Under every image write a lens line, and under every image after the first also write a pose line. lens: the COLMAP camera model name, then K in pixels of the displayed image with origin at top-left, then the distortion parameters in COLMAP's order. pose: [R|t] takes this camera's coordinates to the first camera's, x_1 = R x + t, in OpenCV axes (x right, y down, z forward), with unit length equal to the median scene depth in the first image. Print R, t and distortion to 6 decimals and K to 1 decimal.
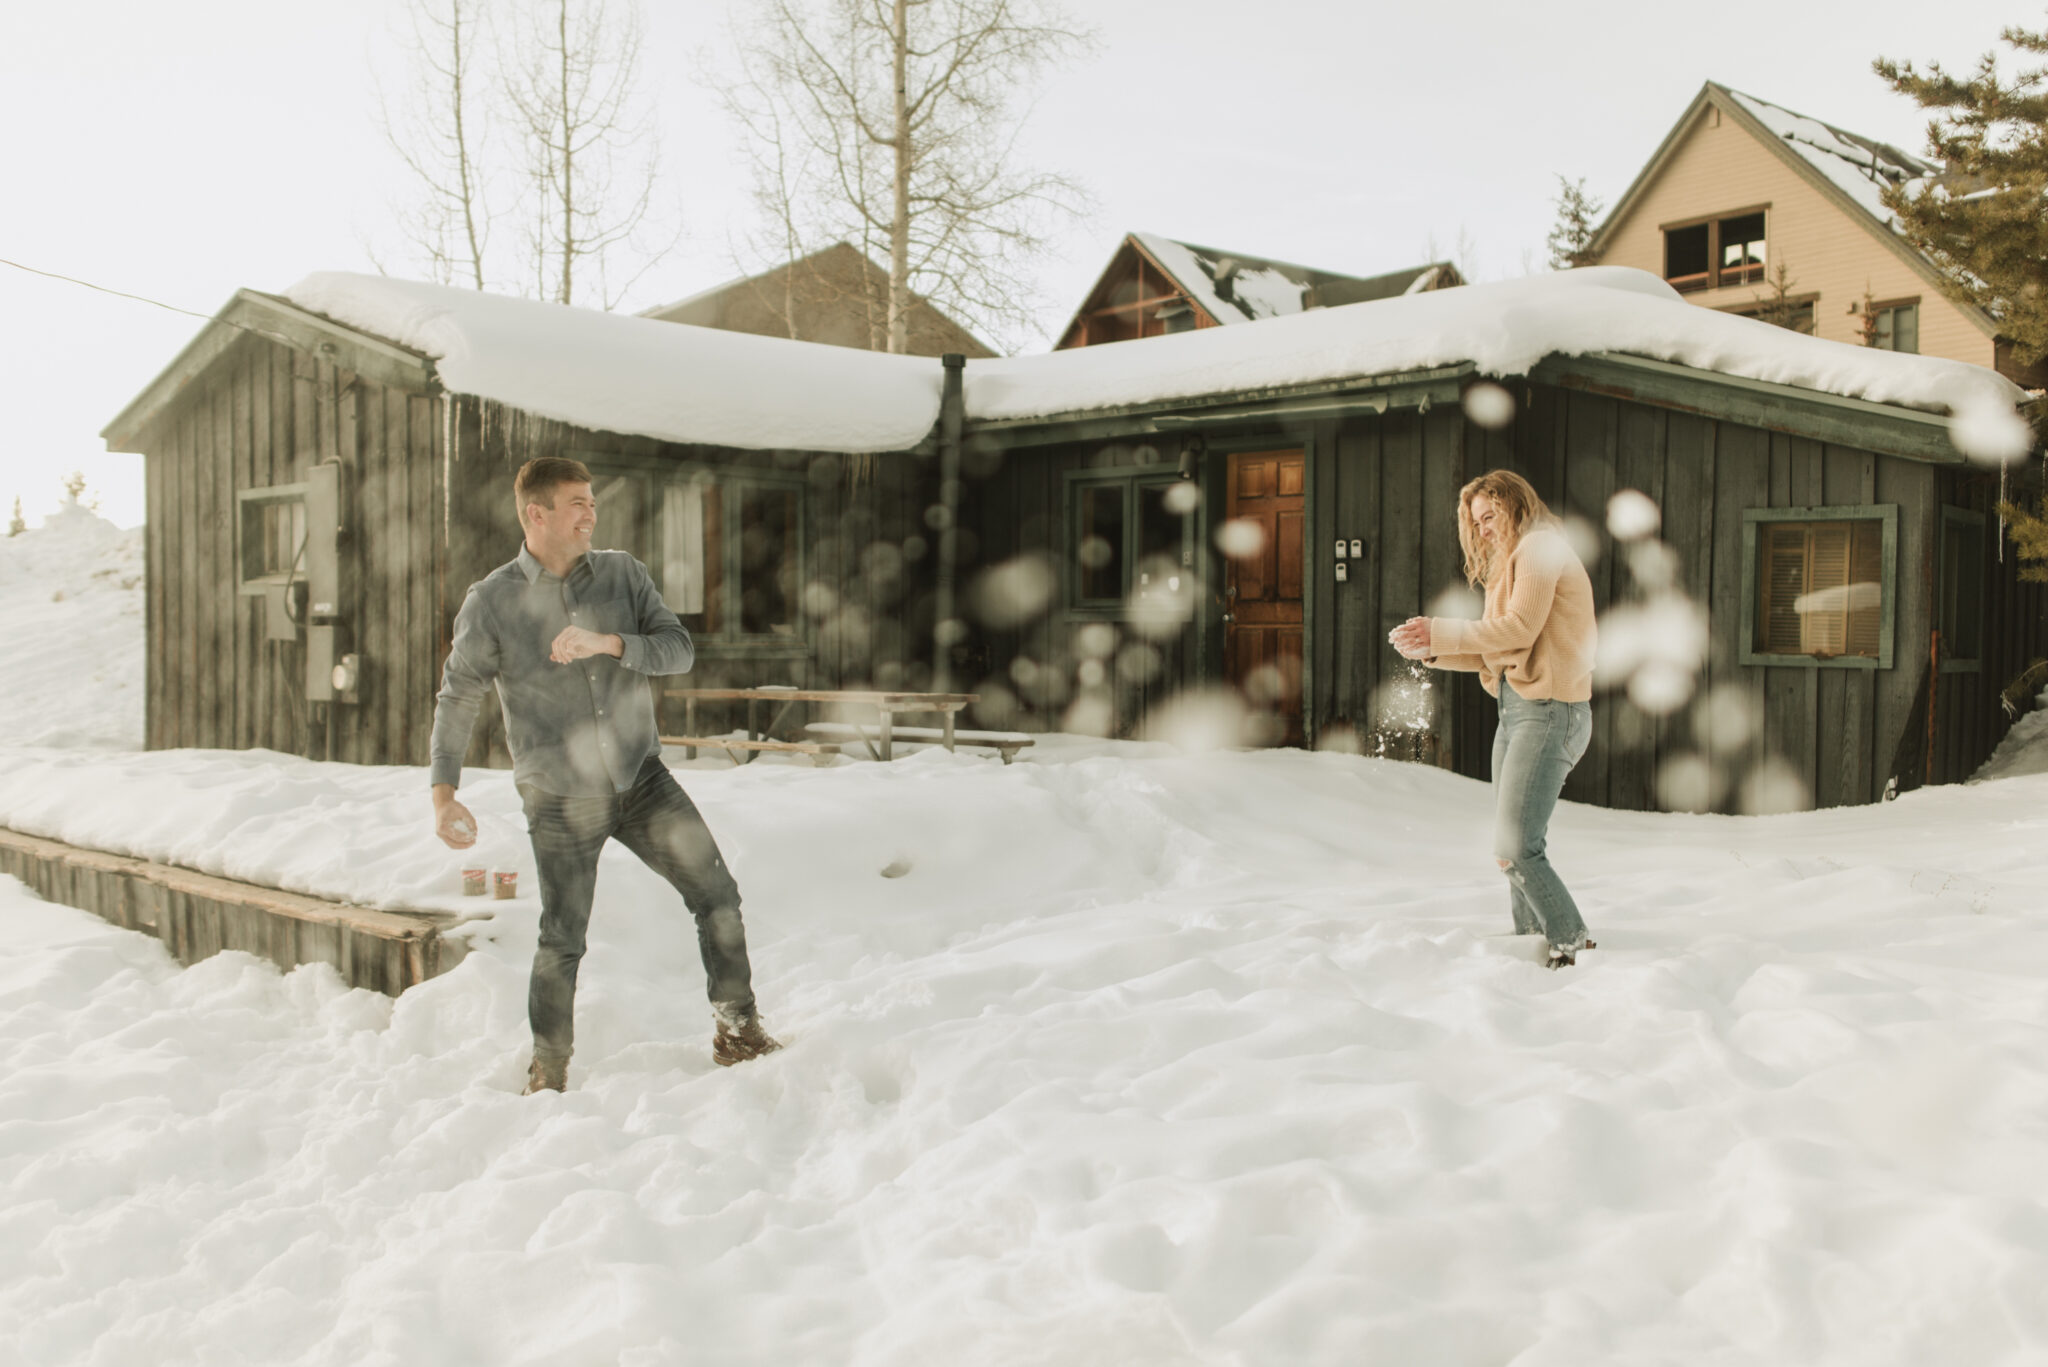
lens RADIAL K [[1744.8, 0, 1031.8], [0, 1744.8, 732.9], [0, 0, 1]] dist [0.015363, -0.067819]
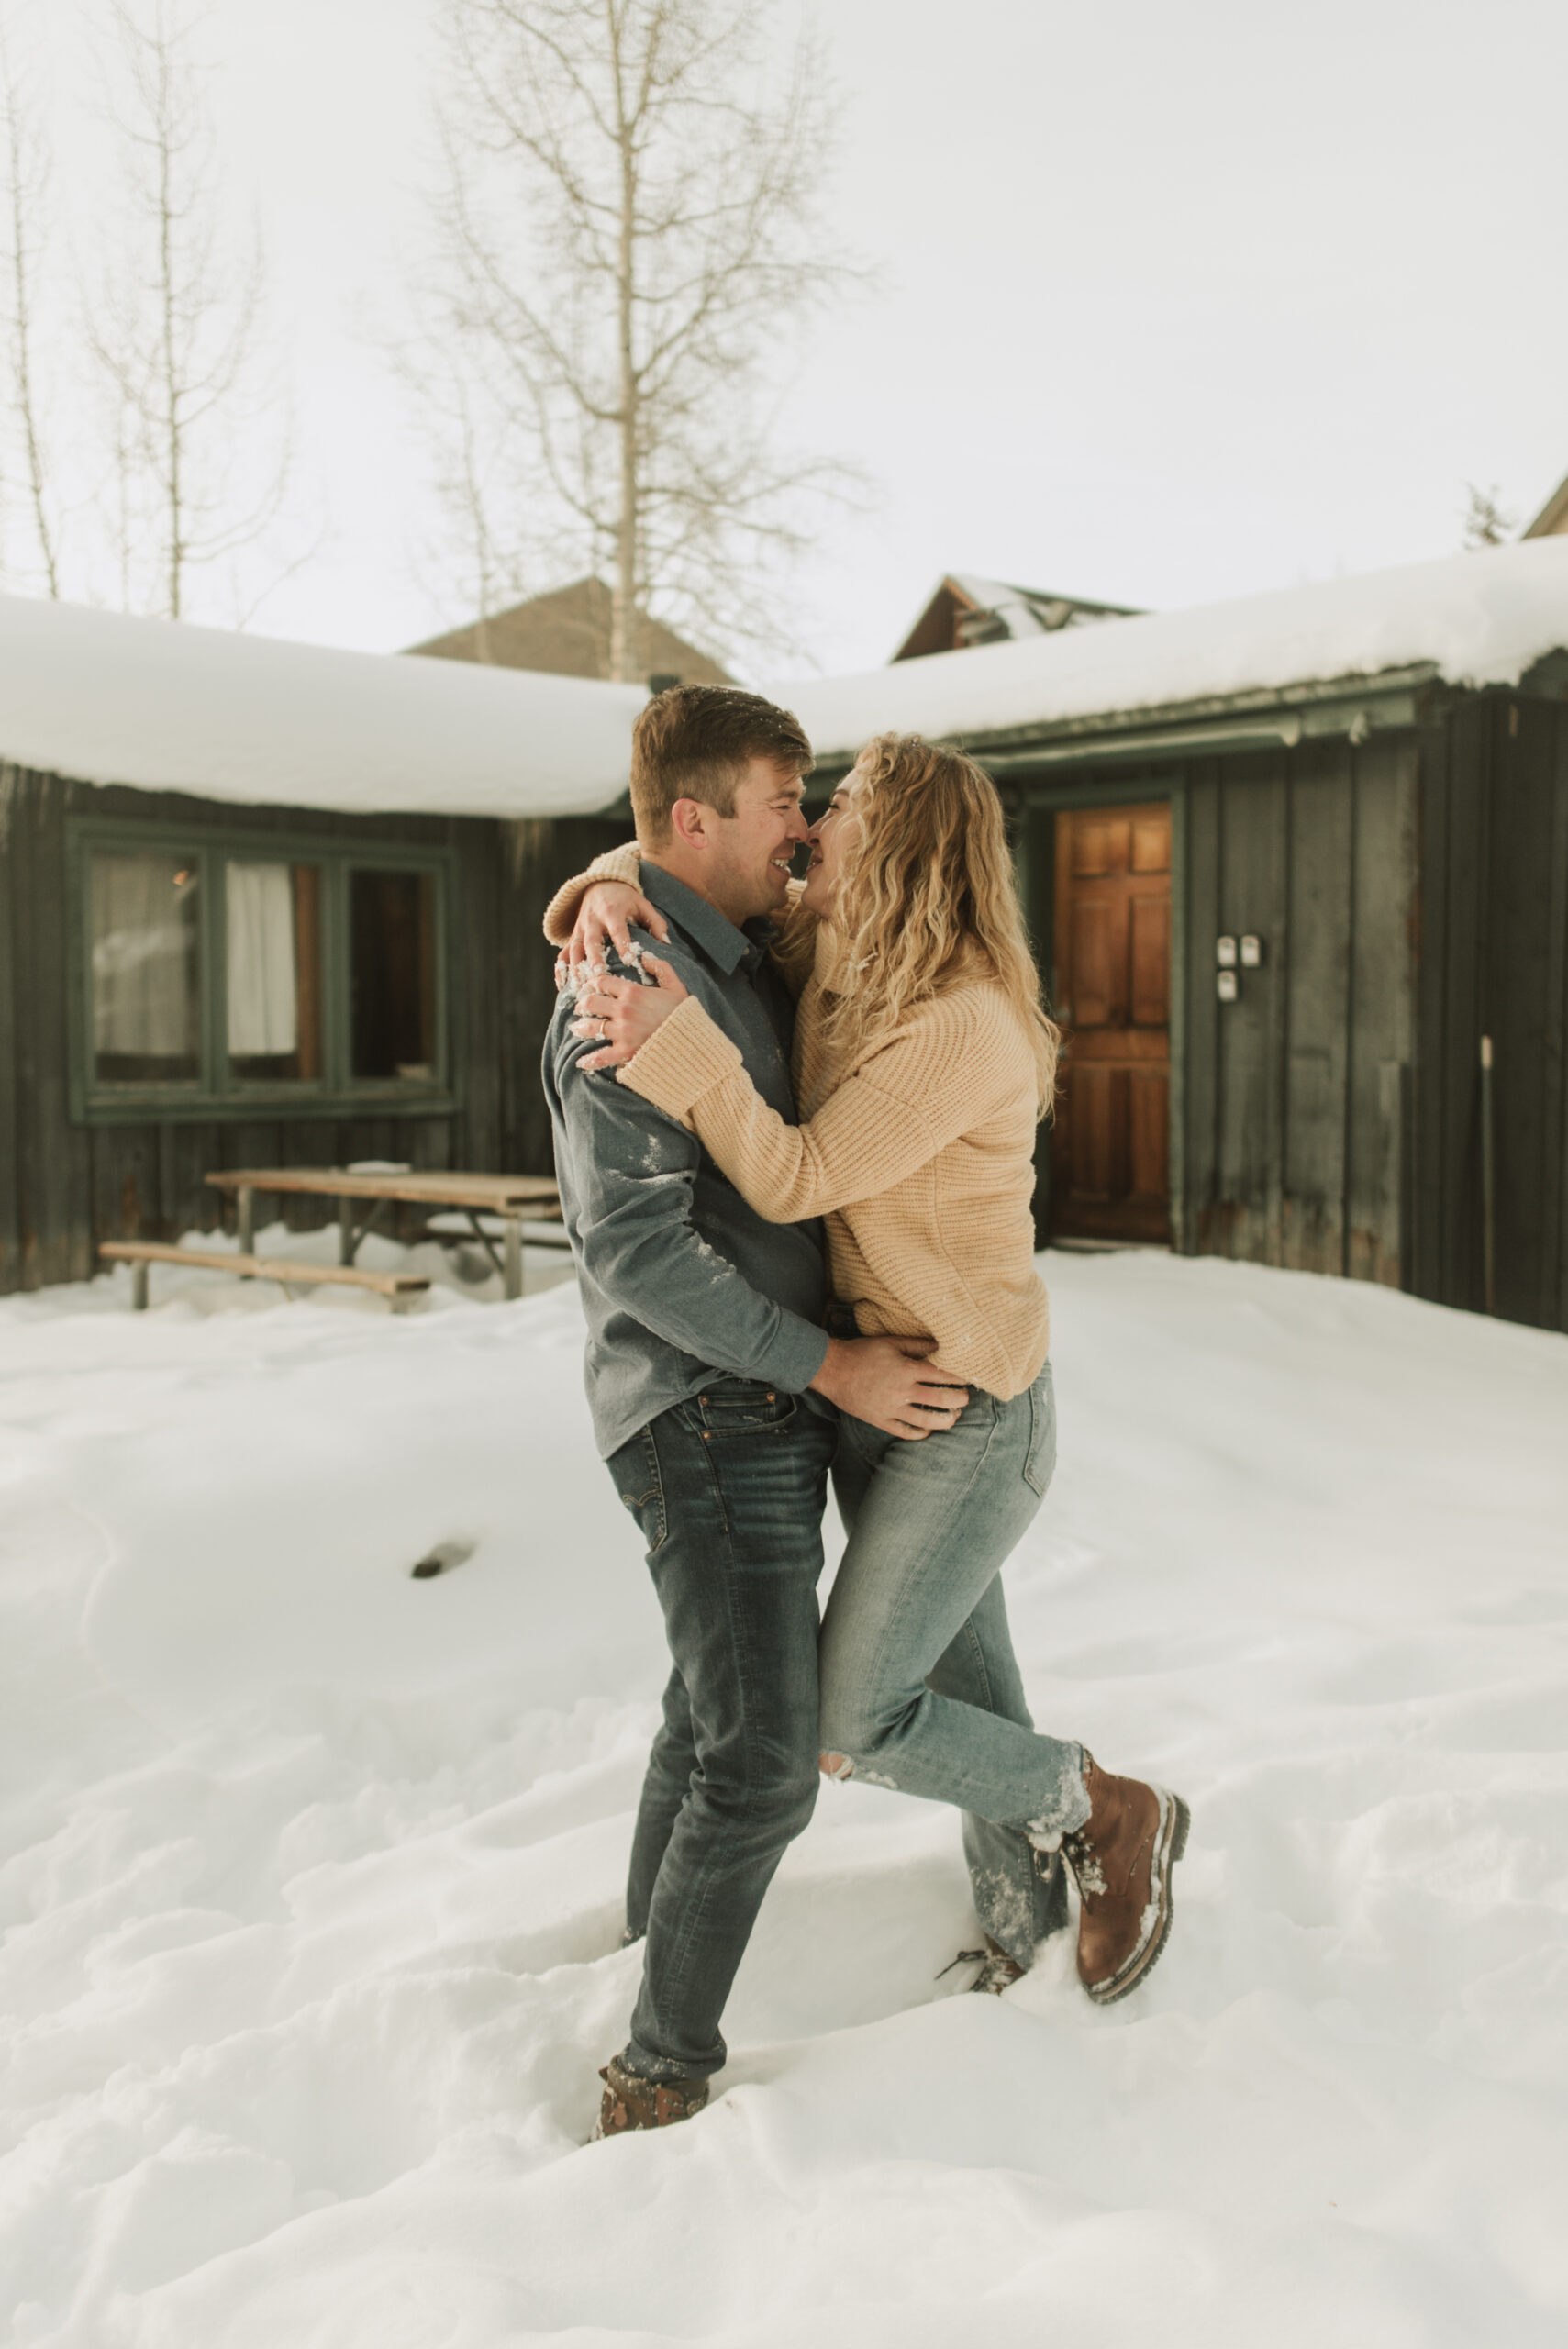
lens RADIAL K [[2001.1, 0, 762.9], [0, 2001.1, 1164.9], [0, 0, 1]] dist [0.015363, -0.067819]
pose [[0.999314, -0.003757, -0.036850, 0.018593], [0.003966, 0.999976, 0.005609, -0.019364], [0.036828, -0.005751, 0.999305, 0.153771]]
